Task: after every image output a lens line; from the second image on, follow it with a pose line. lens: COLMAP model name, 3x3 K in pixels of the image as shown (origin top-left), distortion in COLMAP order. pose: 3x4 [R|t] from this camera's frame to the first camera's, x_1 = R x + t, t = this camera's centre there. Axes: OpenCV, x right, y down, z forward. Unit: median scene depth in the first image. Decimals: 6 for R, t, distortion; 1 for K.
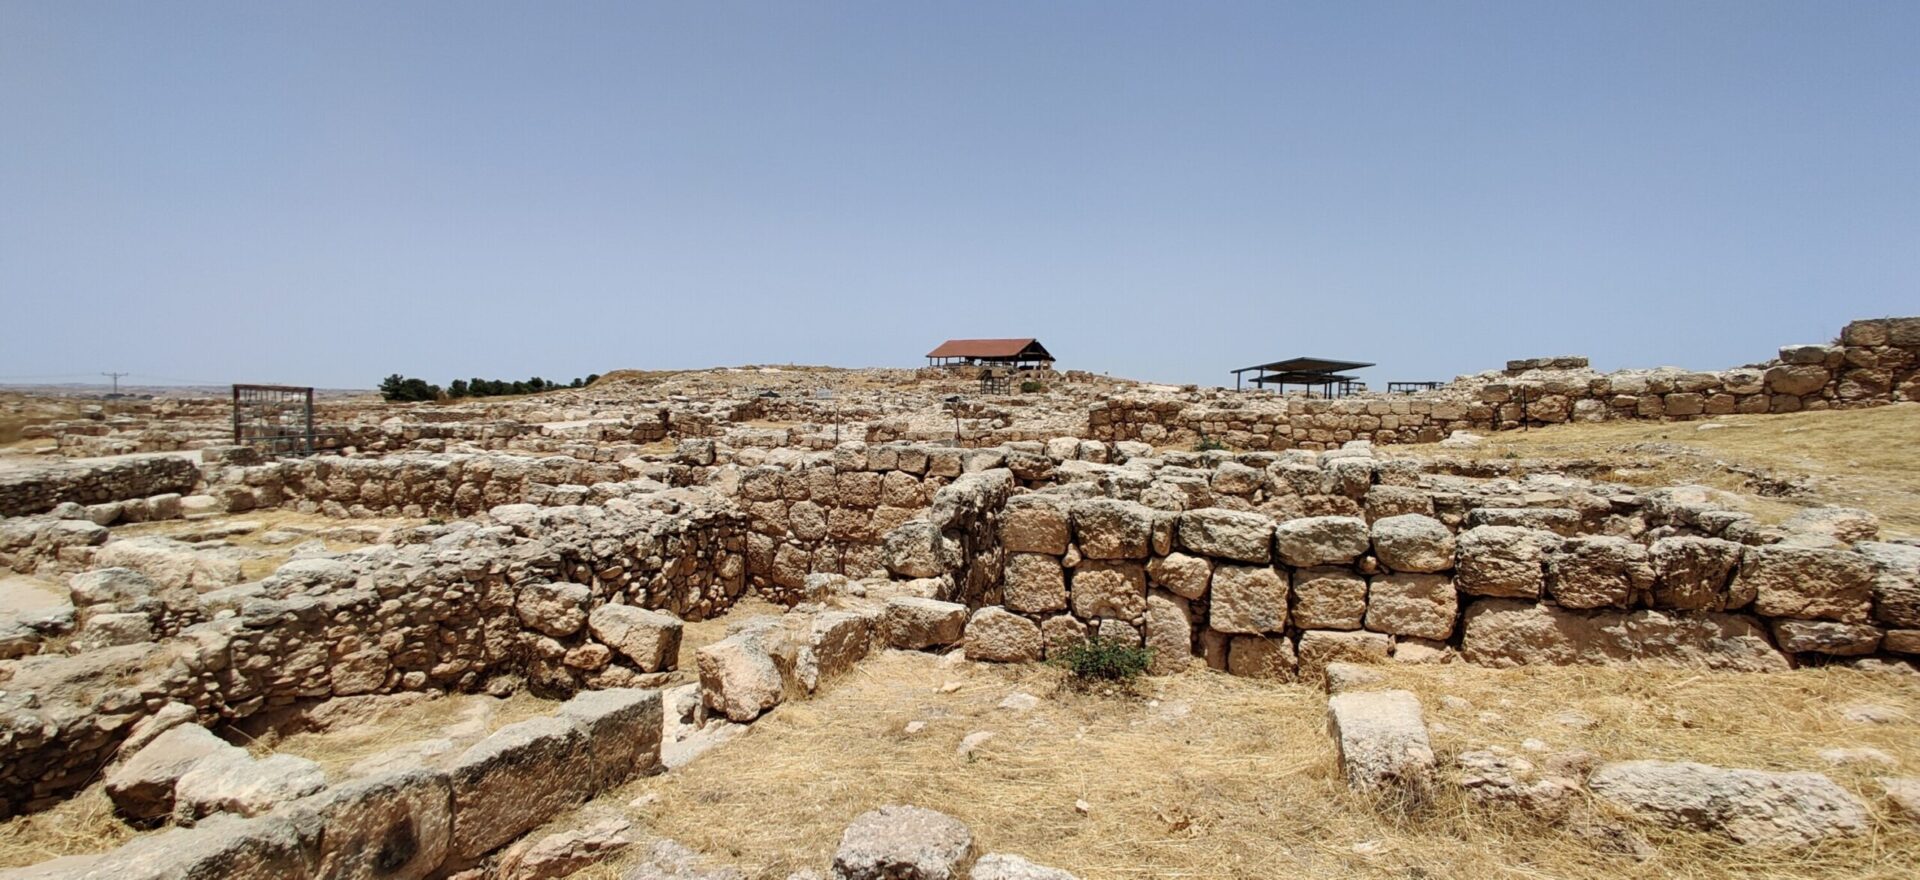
lens RADIAL K [[954.8, 0, 958.8], [0, 954.8, 444.6], [0, 0, 1]] dist [0.005290, 0.003734]
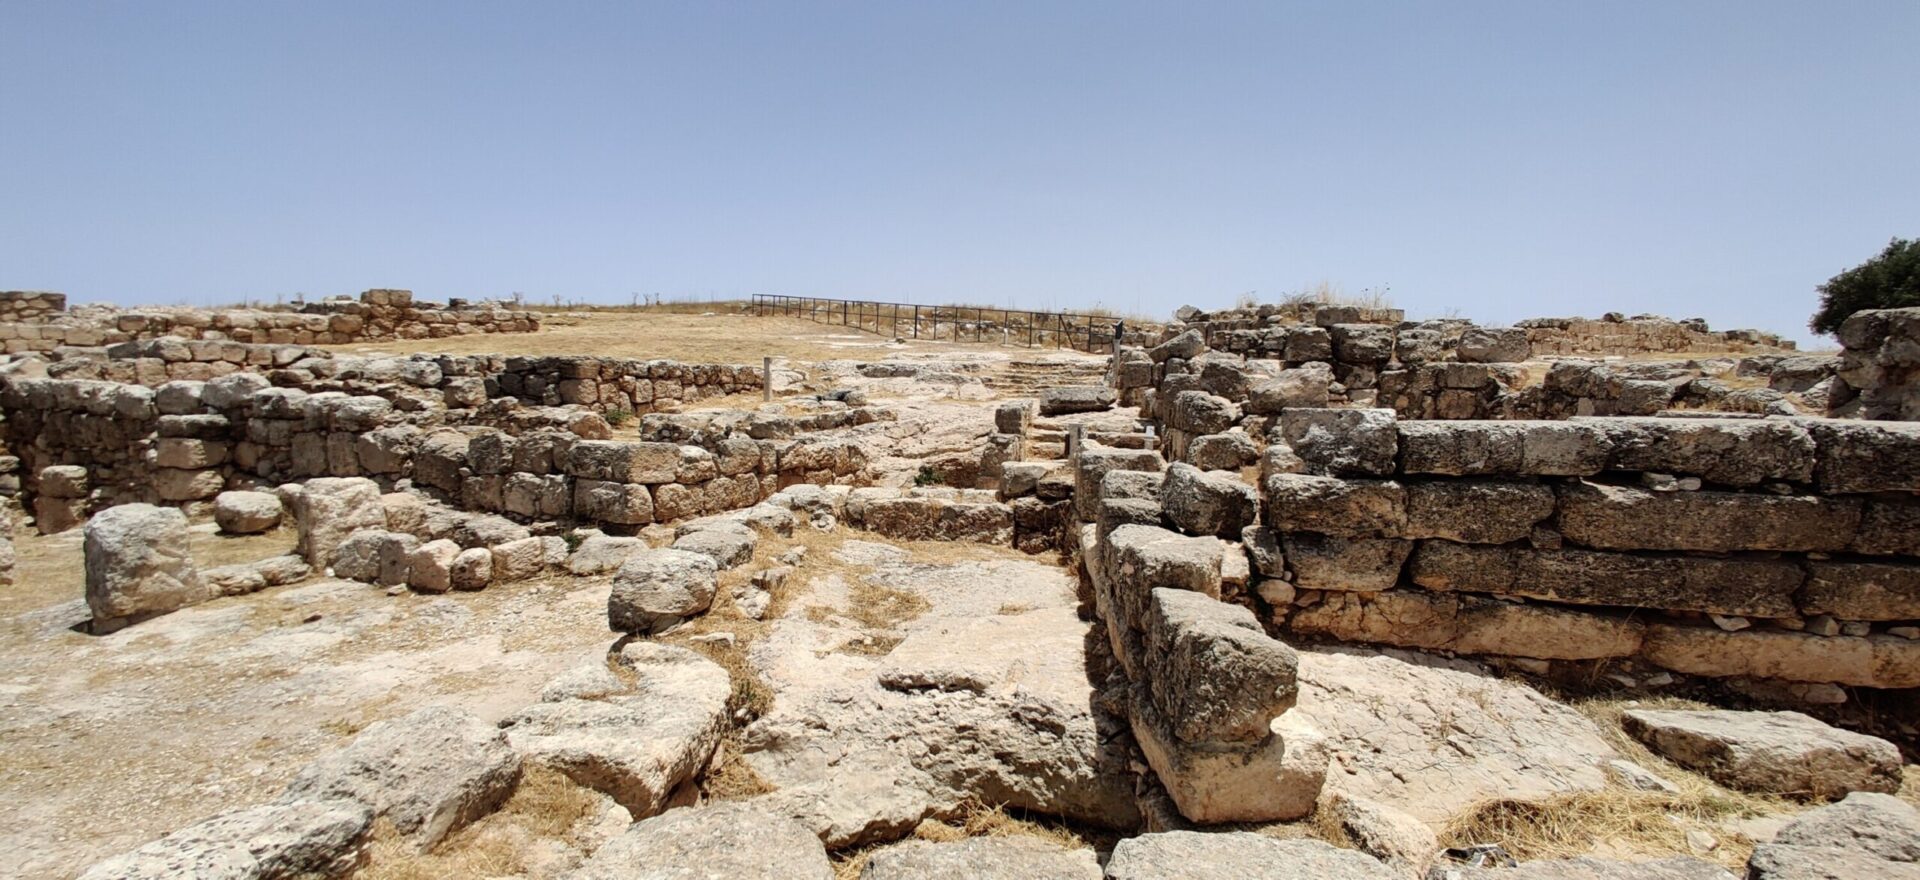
lens RADIAL K [[954.8, 0, 954.3], [0, 954.8, 432.1], [0, 0, 1]] dist [0.005290, 0.003734]
pose [[-0.029558, -0.068049, 0.997244, -0.869536], [0.032633, 0.997082, 0.069006, 0.041610], [-0.999030, 0.034583, -0.027251, 0.058974]]
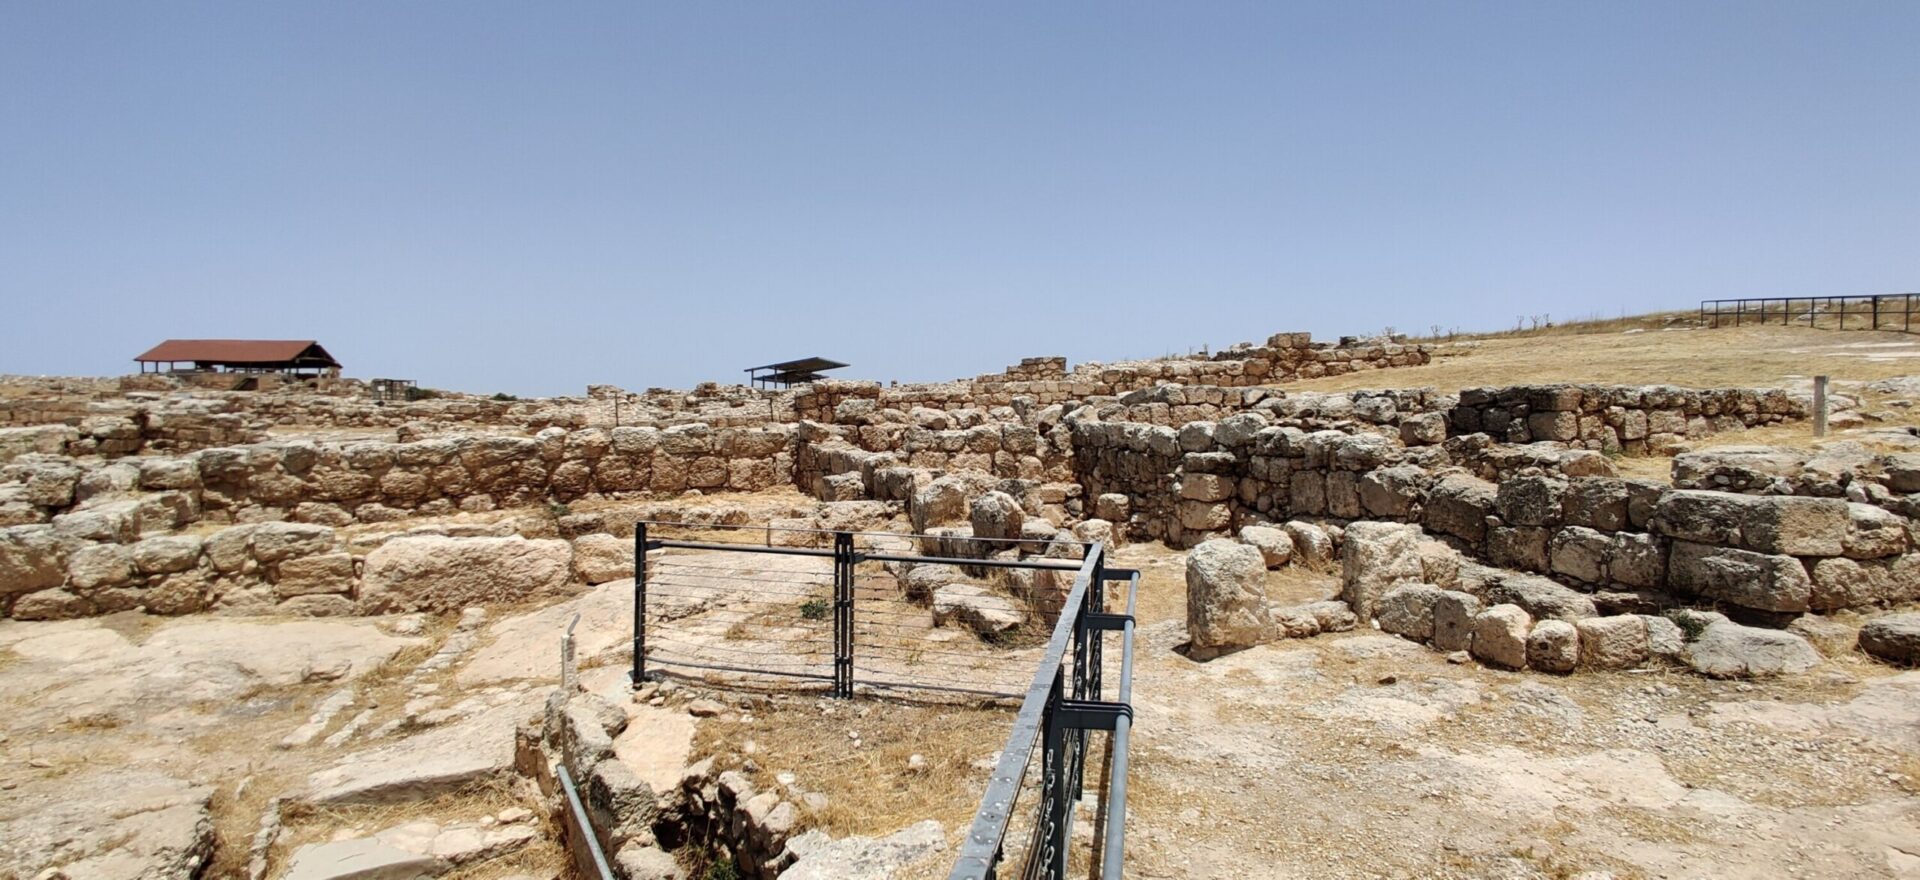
lens RADIAL K [[954.8, 0, 950.4], [0, 954.8, 433.7], [0, 0, 1]] dist [0.005290, 0.003734]
pose [[0.725209, -0.035297, 0.687624, -0.834767], [0.053811, 0.998536, -0.005496, 0.038334], [-0.686423, 0.040988, 0.726046, 0.161528]]
